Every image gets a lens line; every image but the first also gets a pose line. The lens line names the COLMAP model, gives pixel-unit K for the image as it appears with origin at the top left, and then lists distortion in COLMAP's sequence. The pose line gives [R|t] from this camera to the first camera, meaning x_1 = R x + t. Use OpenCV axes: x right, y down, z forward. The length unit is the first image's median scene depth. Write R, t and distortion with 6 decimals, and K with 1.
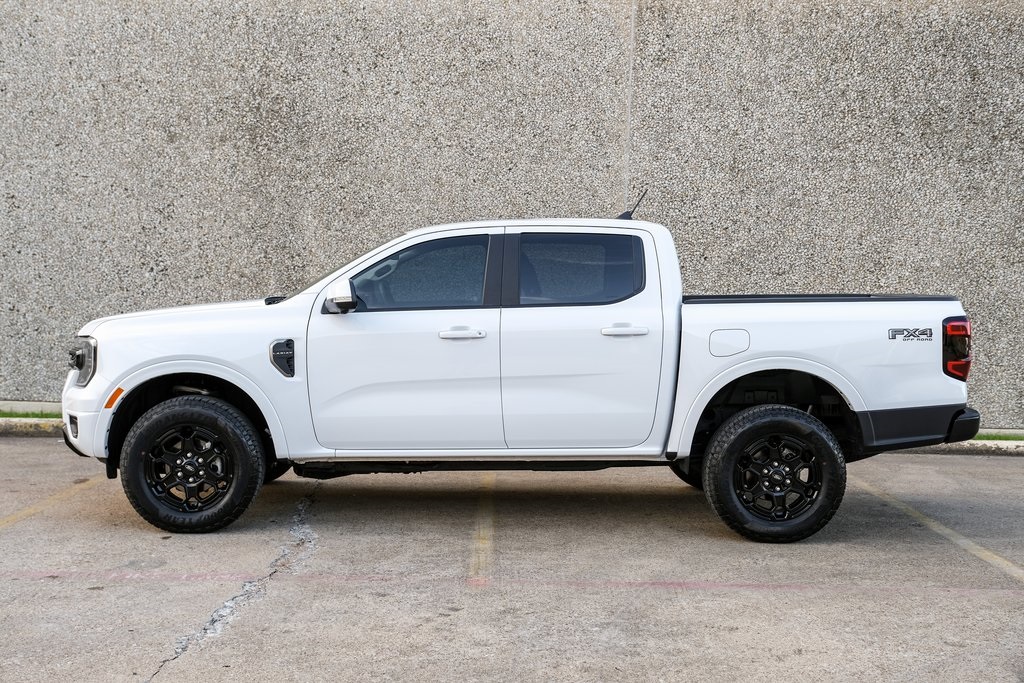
lens RADIAL K [[1099.0, 0, 482.9], [0, 1099.0, 342.4], [0, 0, 1]] dist [-0.008740, 0.000000]
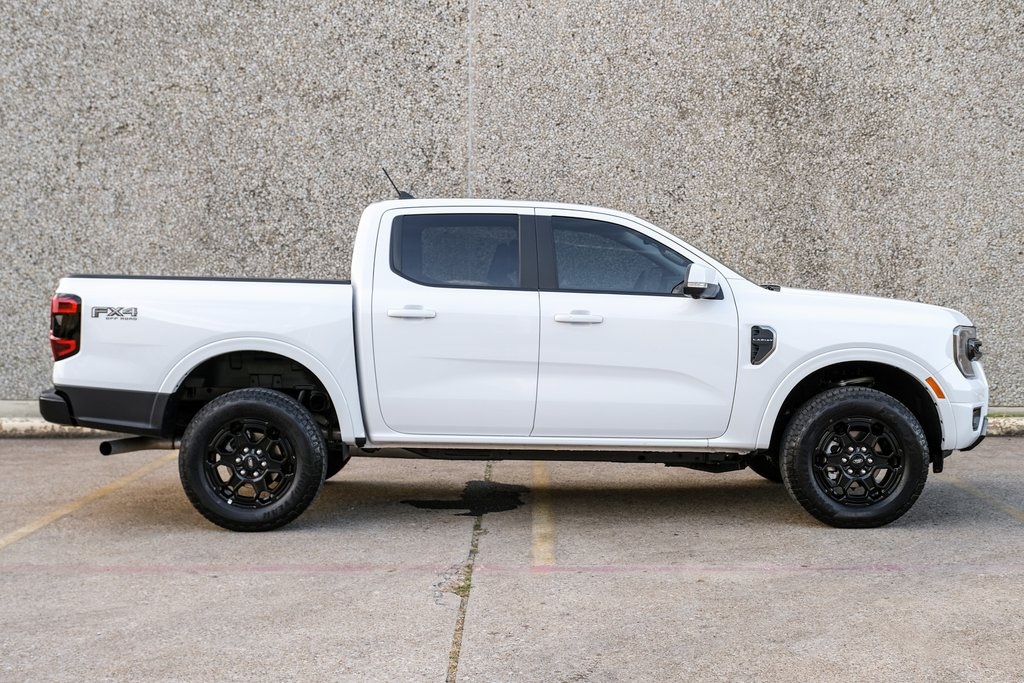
lens RADIAL K [[1131.6, 0, 522.4], [0, 1131.6, 308.4], [0, 0, 1]] dist [0.006358, 0.000000]
pose [[0.999769, -0.020590, -0.006156, -0.415687], [0.020484, 0.999649, -0.016815, -0.009827], [0.006500, 0.016685, 0.999840, 0.051030]]
